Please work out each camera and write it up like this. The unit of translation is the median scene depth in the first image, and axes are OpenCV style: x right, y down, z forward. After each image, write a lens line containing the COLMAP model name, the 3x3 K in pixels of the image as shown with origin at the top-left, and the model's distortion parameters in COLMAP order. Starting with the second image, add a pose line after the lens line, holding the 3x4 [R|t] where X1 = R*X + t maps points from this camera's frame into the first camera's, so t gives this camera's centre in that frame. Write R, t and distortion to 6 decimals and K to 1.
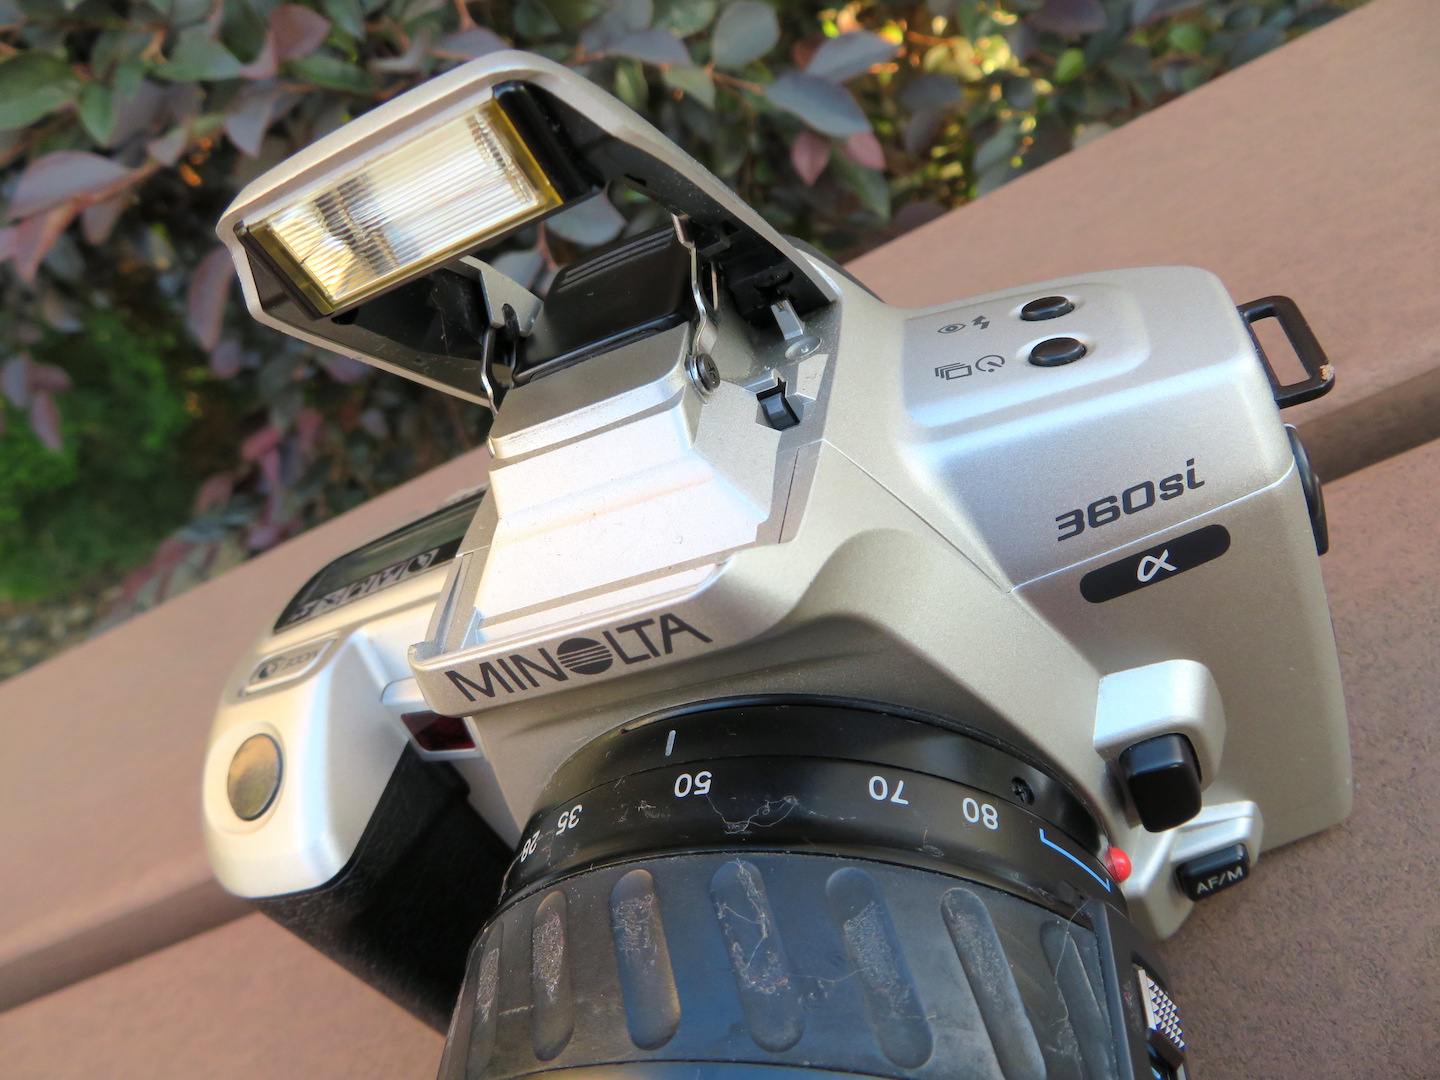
lens RADIAL K [[1039.3, 0, 720.0], [0, 1039.3, 540.0], [0, 0, 1]] dist [-0.006177, -0.000181]
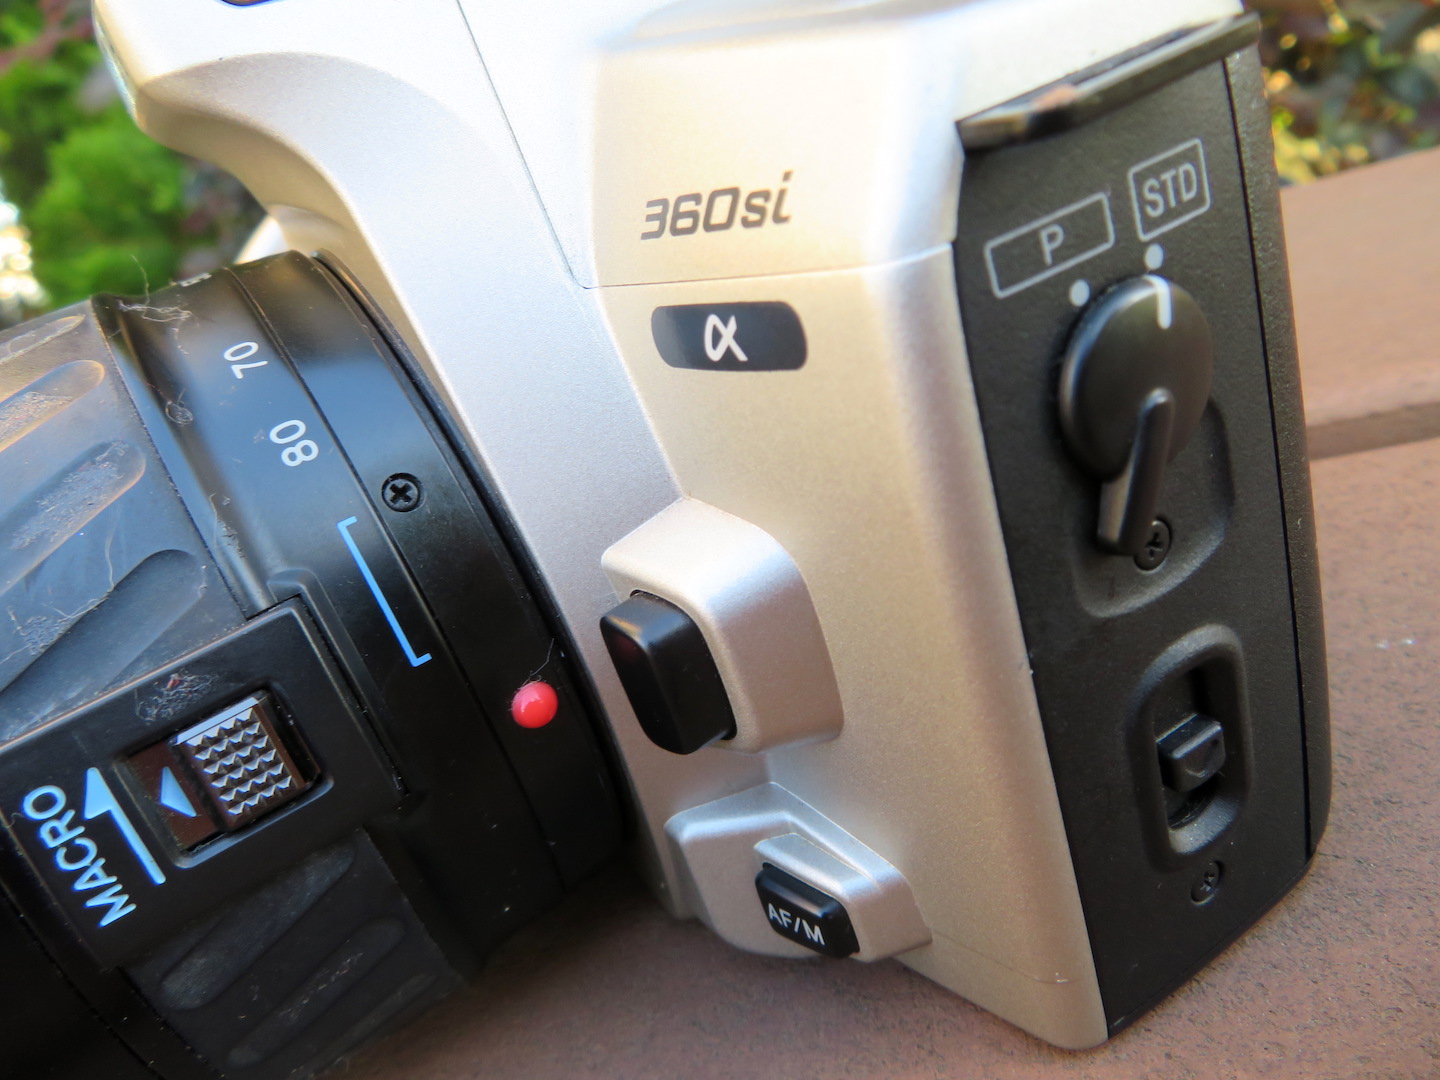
lens RADIAL K [[1039.3, 0, 720.0], [0, 1039.3, 540.0], [0, 0, 1]] dist [-0.006177, -0.000181]
pose [[0.644919, 0.546085, -0.534669, 0.842722], [-0.479441, 0.833899, 0.273401, -0.045583], [0.595160, 0.080021, 0.799613, 0.524374]]
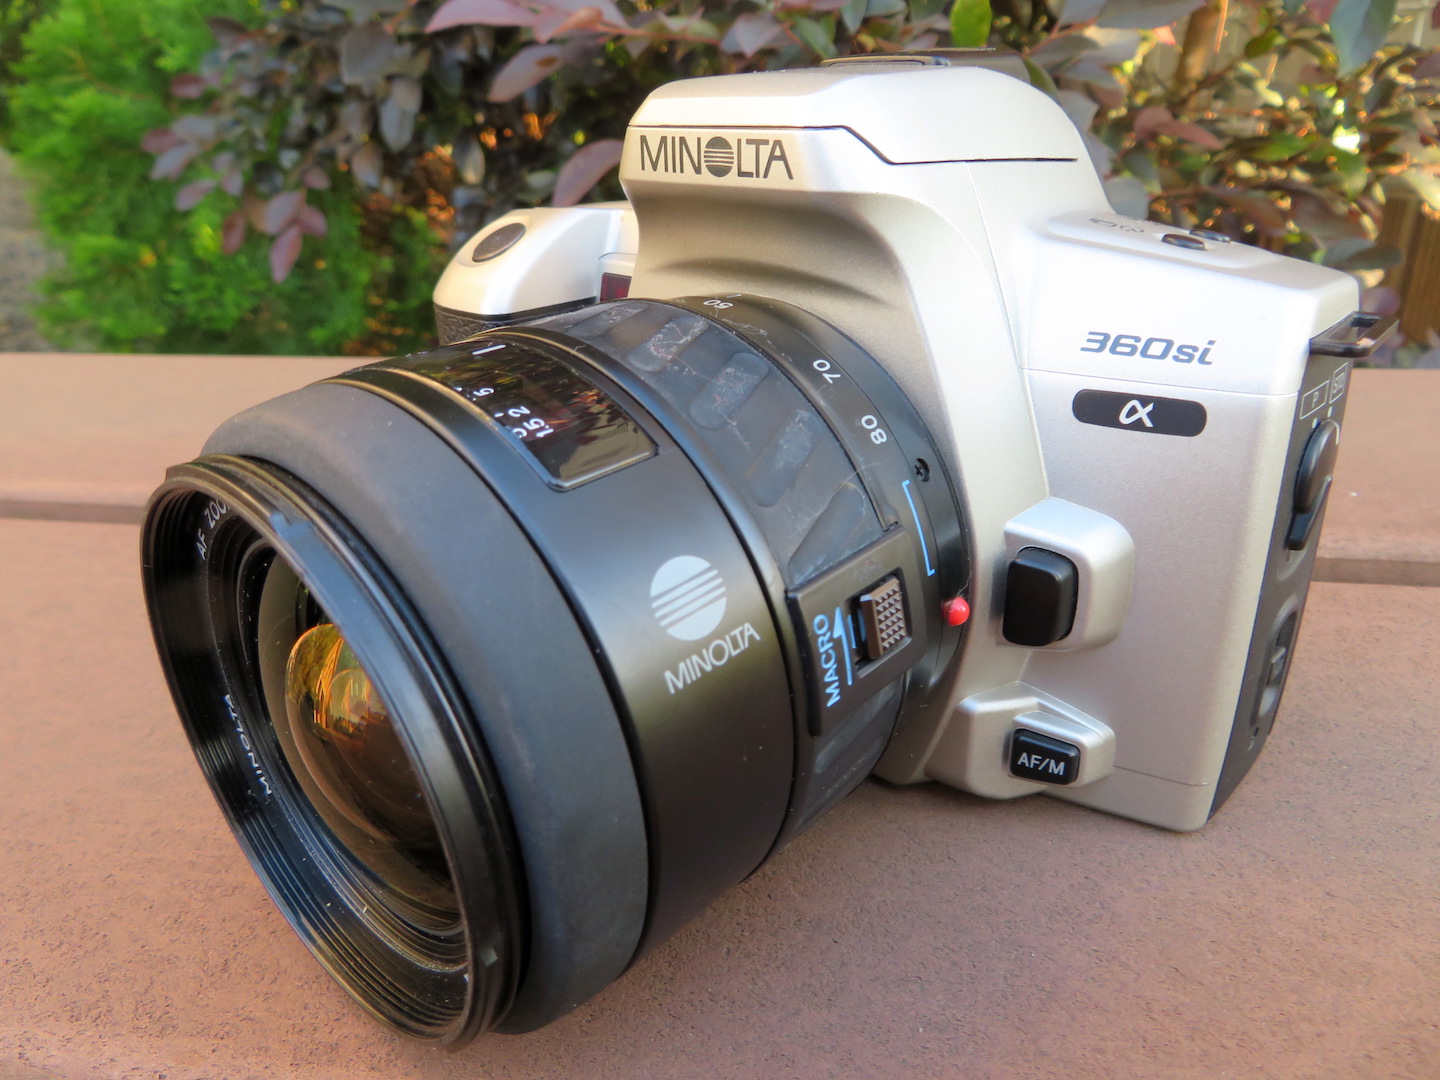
lens RADIAL K [[1039.3, 0, 720.0], [0, 1039.3, 540.0], [0, 0, 1]] dist [-0.006177, -0.000181]
pose [[0.746168, 0.597977, -0.292672, 0.511056], [-0.625033, 0.780597, 0.001368, 0.443724], [0.229278, 0.181909, 0.956212, -0.213308]]
